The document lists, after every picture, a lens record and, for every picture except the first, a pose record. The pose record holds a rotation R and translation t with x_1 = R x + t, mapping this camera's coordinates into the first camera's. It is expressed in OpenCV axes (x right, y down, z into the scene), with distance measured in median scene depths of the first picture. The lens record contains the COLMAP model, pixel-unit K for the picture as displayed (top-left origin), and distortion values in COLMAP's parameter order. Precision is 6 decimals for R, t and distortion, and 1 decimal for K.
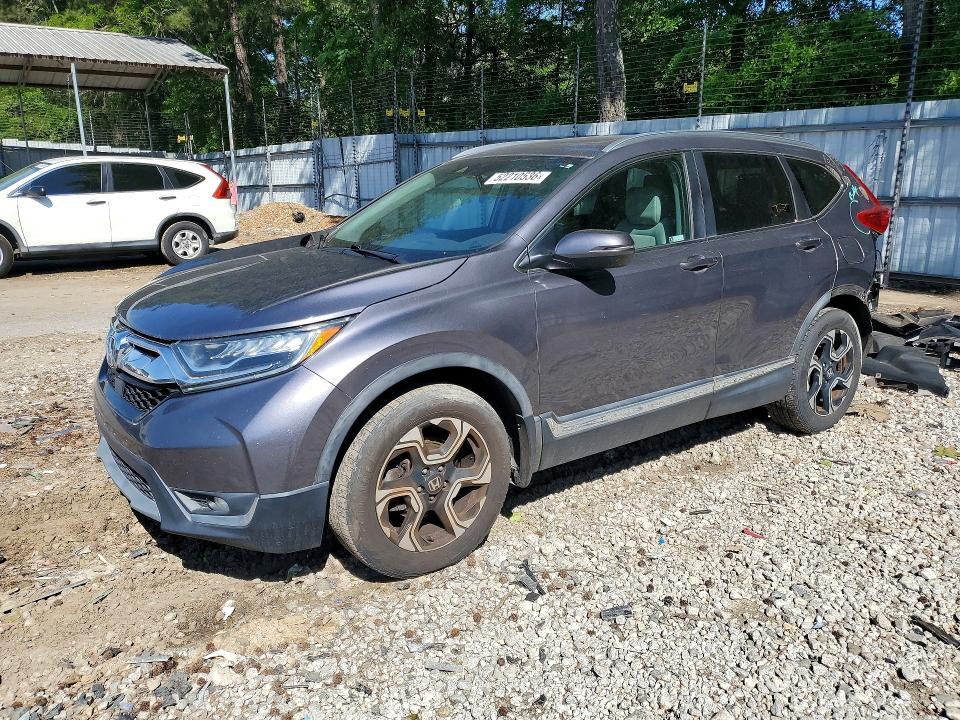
lens RADIAL K [[738.2, 0, 475.6], [0, 738.2, 356.2], [0, 0, 1]] dist [0.054518, -0.006001]
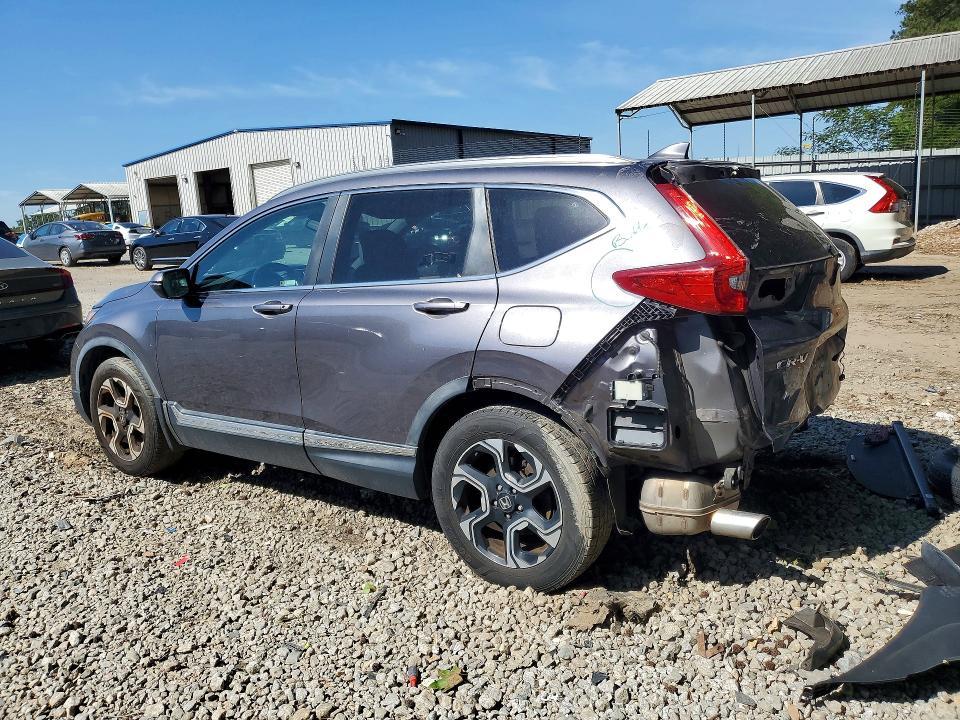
lens RADIAL K [[738.2, 0, 475.6], [0, 738.2, 356.2], [0, 0, 1]] dist [0.054518, -0.006001]
pose [[0.330200, 0.172373, -0.928038, 0.389306], [-0.176021, 0.977183, 0.118872, -0.067005], [0.927353, 0.124102, 0.353007, 0.259404]]
